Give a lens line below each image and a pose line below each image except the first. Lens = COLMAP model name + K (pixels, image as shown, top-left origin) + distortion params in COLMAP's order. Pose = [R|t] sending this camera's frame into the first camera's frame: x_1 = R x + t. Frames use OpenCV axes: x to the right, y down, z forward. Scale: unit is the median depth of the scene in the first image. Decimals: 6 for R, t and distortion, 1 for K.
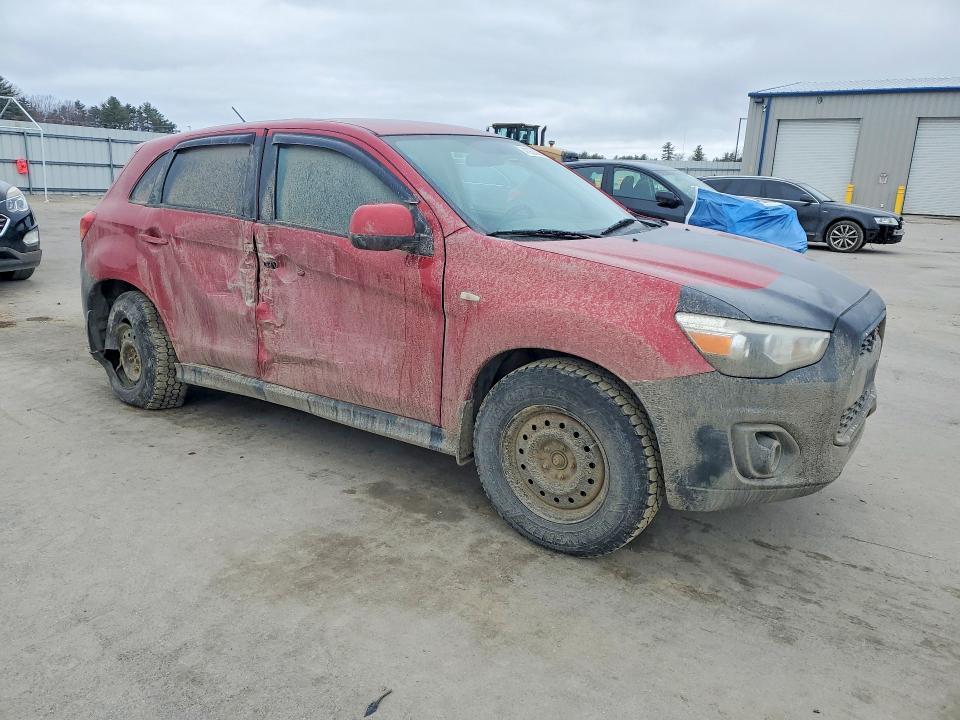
lens RADIAL K [[746.5, 0, 457.2], [0, 746.5, 368.7], [0, 0, 1]] dist [0.027760, -0.007210]
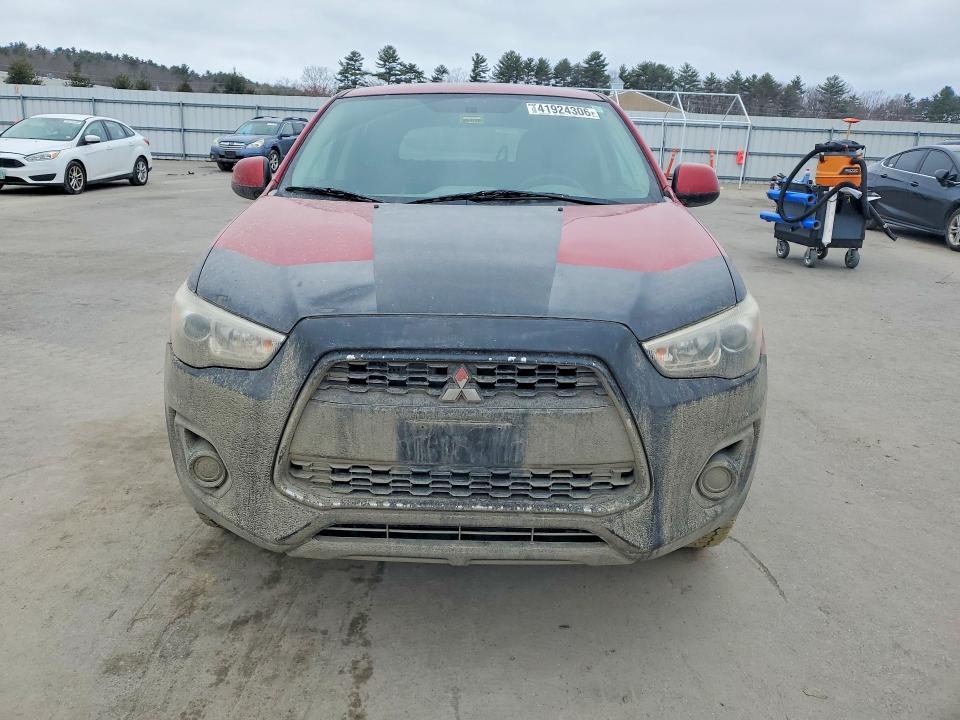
lens RADIAL K [[746.5, 0, 475.9], [0, 746.5, 357.4], [0, 0, 1]] dist [0.027760, -0.007210]
pose [[0.552025, 0.218037, -0.804815, 0.766369], [-0.225727, 0.968243, 0.107486, -0.095157], [0.802693, 0.122333, 0.583711, 0.479435]]
